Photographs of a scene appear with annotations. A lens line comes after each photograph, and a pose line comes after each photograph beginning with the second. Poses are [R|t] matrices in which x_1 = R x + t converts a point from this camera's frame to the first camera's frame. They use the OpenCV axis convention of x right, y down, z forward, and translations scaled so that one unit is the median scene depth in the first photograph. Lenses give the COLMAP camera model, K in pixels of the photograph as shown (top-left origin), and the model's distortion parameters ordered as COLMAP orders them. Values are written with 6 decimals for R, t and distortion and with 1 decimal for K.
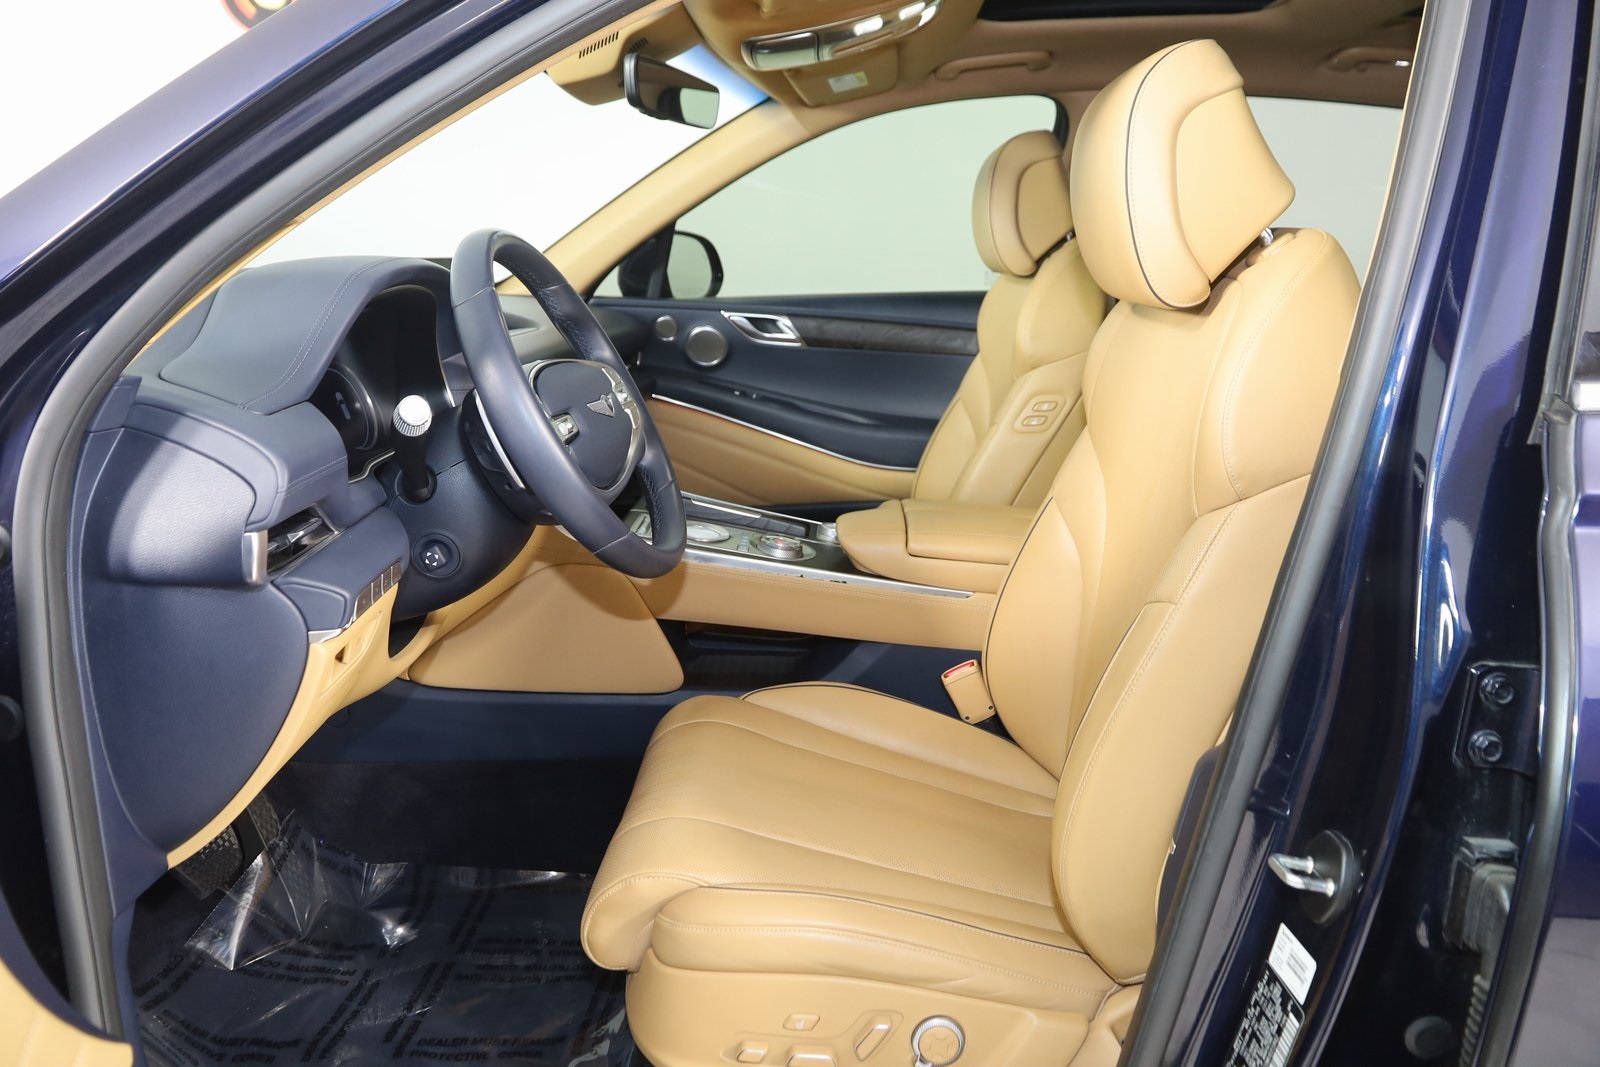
lens RADIAL K [[1086.4, 0, 800.0], [0, 1086.4, 533.5], [0, 0, 1]] dist [-0.120416, 0.077799]
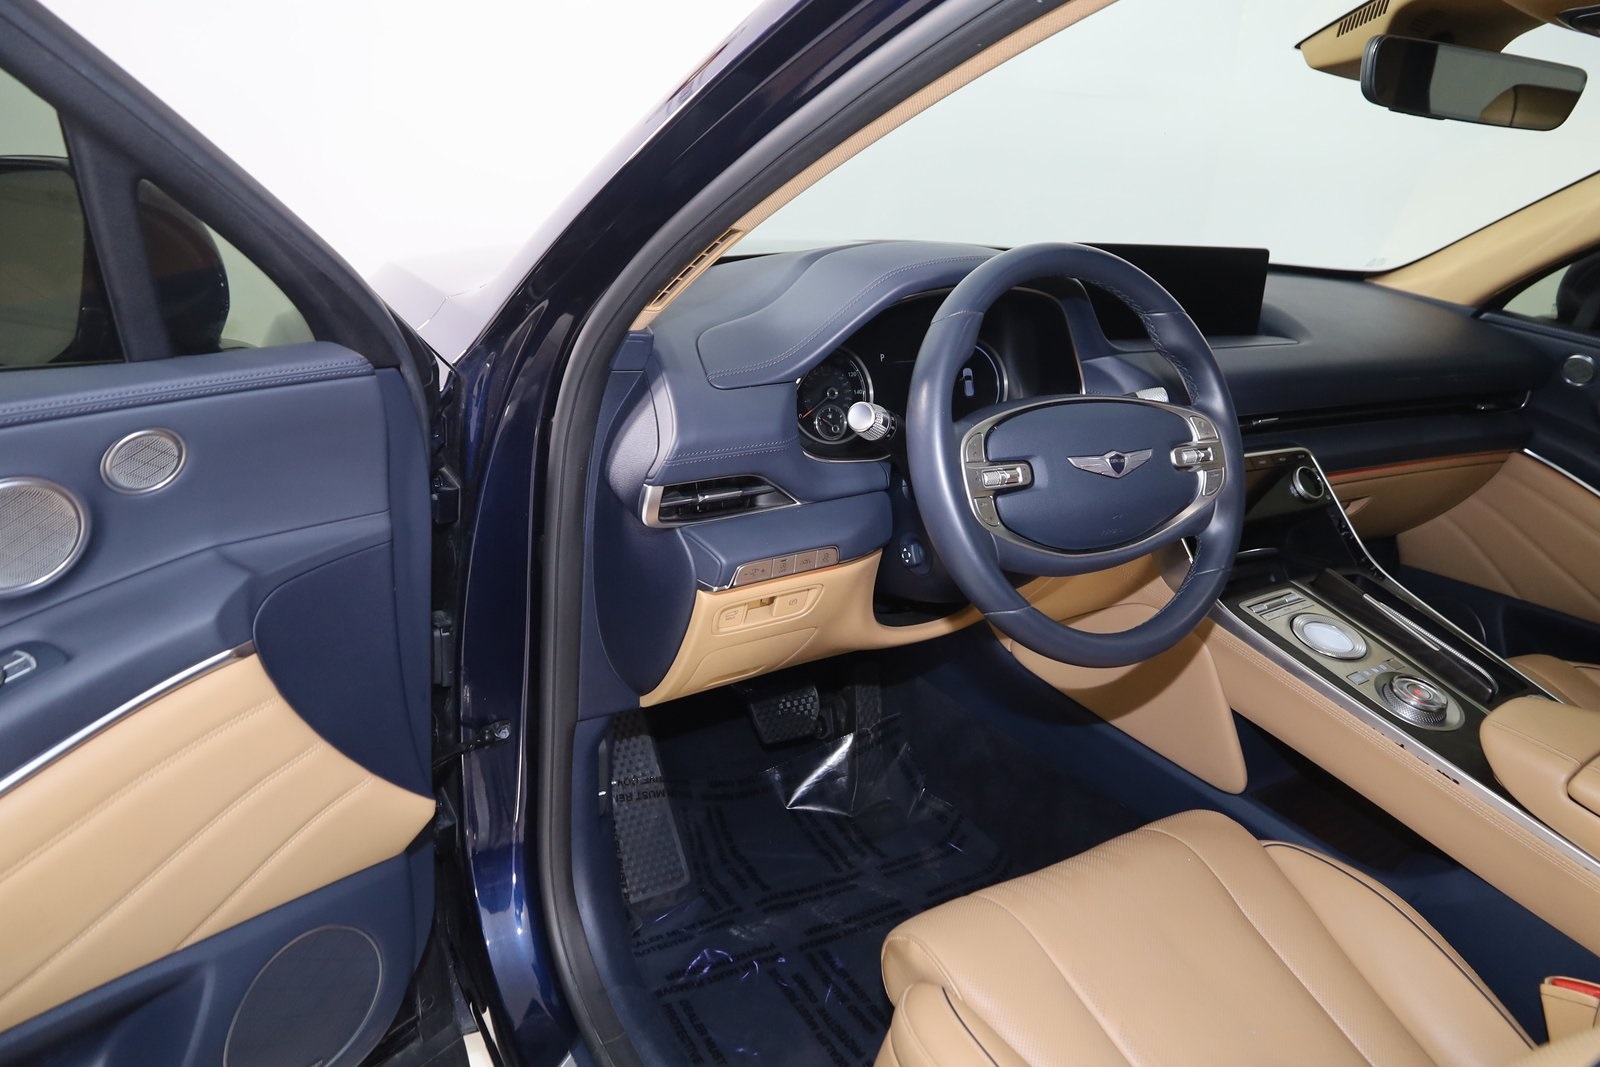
lens RADIAL K [[1086.4, 0, 800.0], [0, 1086.4, 533.5], [0, 0, 1]] dist [-0.120416, 0.077799]
pose [[0.536251, 0.342167, -0.771594, 0.309001], [-0.275222, 0.935068, 0.223384, -0.156162], [0.797927, 0.092570, 0.595603, 0.240903]]
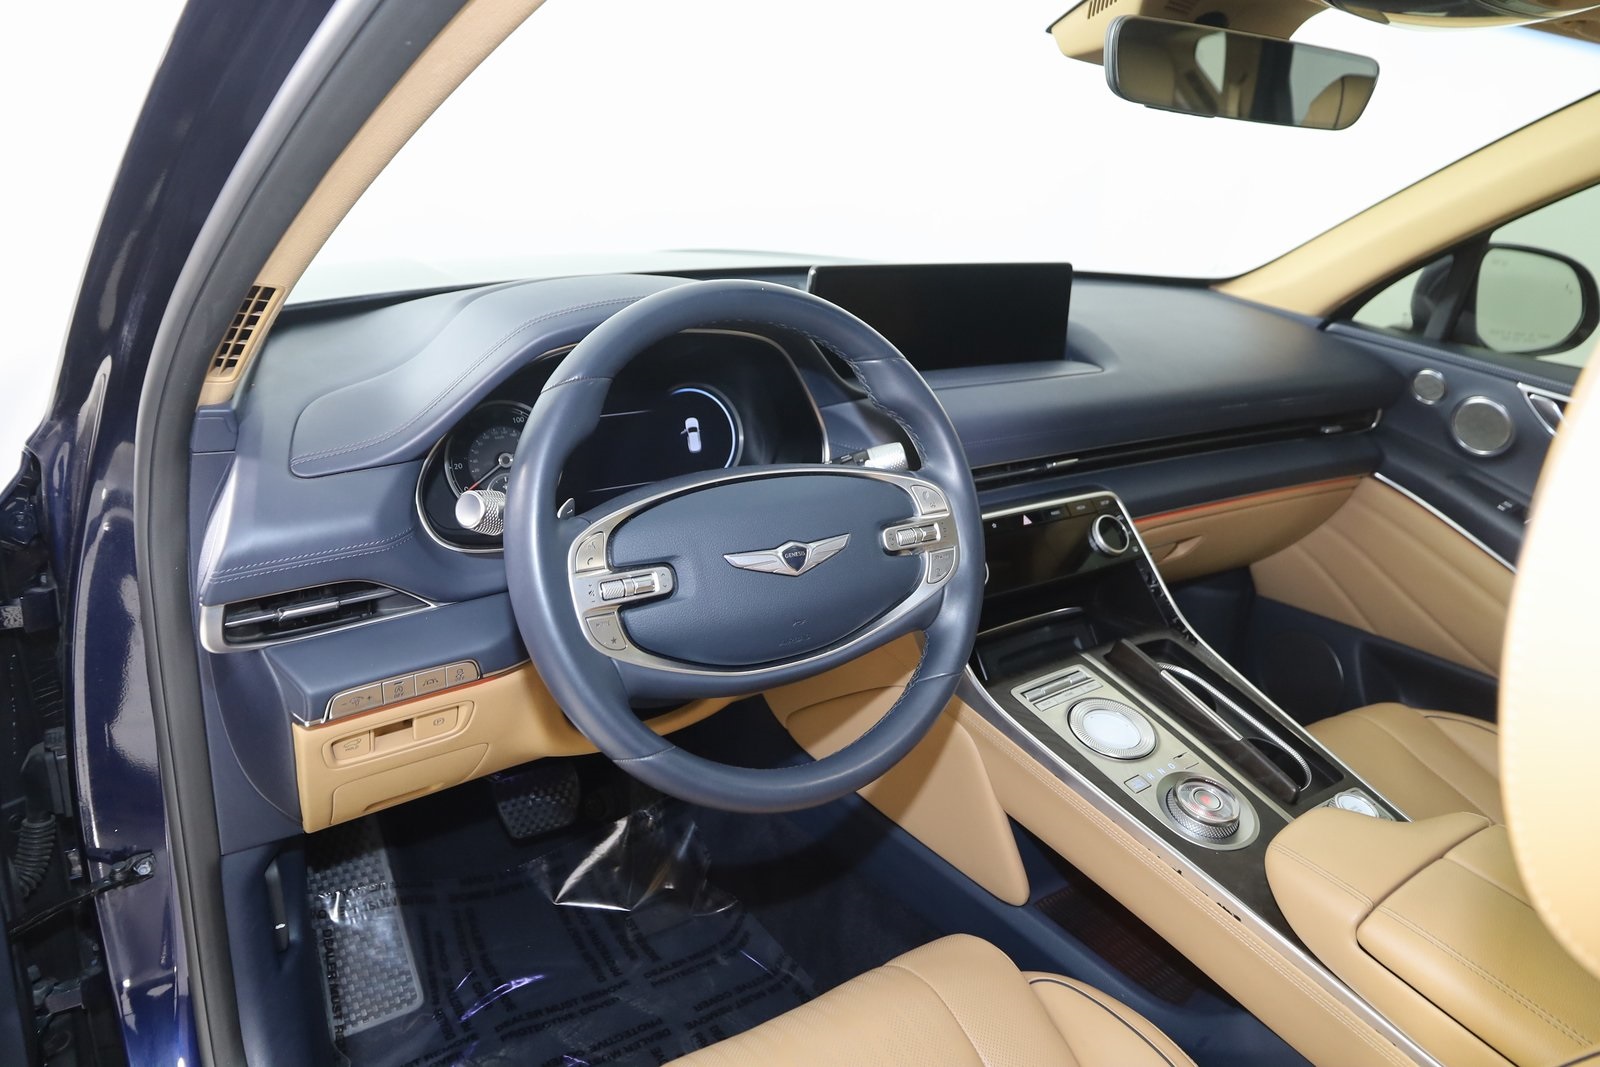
lens RADIAL K [[1086.4, 0, 800.0], [0, 1086.4, 533.5], [0, 0, 1]] dist [-0.120416, 0.077799]
pose [[0.585185, 0.334370, -0.738753, 0.278972], [-0.262451, 0.940089, 0.217603, -0.238136], [0.767254, 0.066548, 0.637882, 0.466001]]
